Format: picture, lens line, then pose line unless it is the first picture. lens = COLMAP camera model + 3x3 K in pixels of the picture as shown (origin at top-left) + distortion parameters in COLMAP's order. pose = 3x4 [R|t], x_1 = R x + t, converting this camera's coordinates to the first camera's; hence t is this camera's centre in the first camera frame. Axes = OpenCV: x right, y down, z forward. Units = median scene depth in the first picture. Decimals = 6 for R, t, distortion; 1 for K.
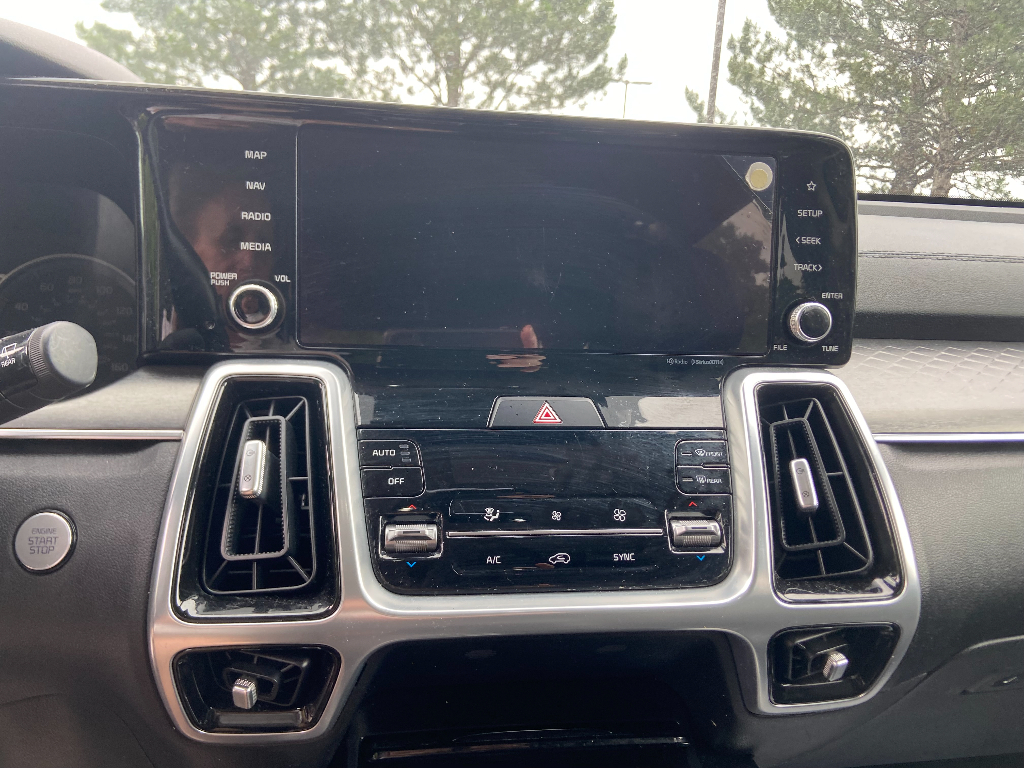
lens RADIAL K [[774.9, 0, 517.9], [0, 774.9, 376.3], [0, 0, 1]] dist [0.110430, -0.136242]
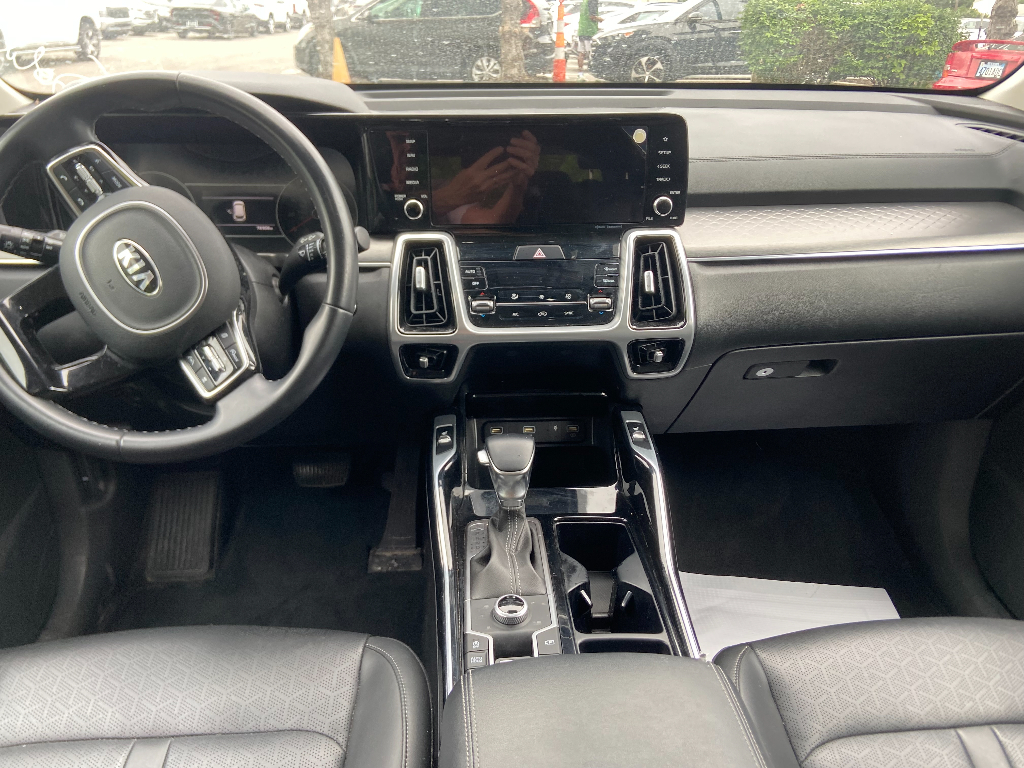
lens RADIAL K [[774.9, 0, 517.9], [0, 774.9, 390.2], [0, 0, 1]] dist [0.110430, -0.136242]
pose [[0.994990, 0.001773, -0.099959, 0.214719], [0.024667, 0.964579, 0.262639, -0.174263], [0.096884, -0.263789, 0.959703, -1.382883]]
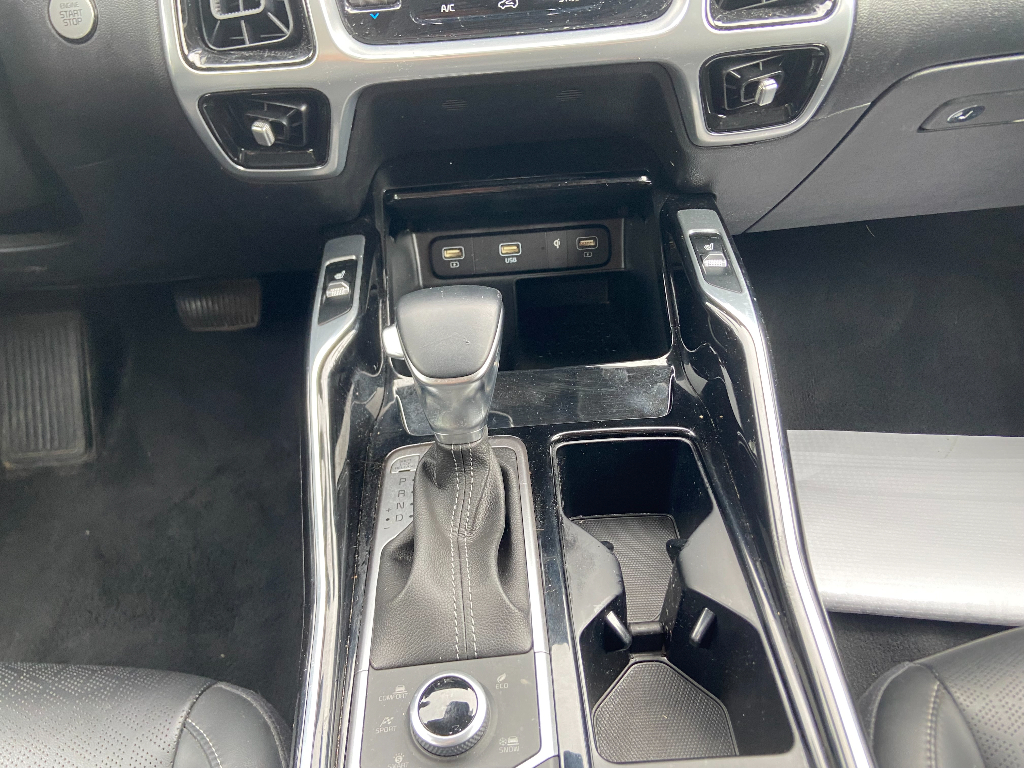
lens RADIAL K [[774.9, 0, 515.3], [0, 774.9, 385.4], [0, 0, 1]] dist [0.110430, -0.136242]
pose [[0.990413, -0.011604, -0.137651, 0.201228], [0.082966, 0.846692, 0.525575, 0.102415], [0.110450, -0.531956, 0.839538, -0.205737]]
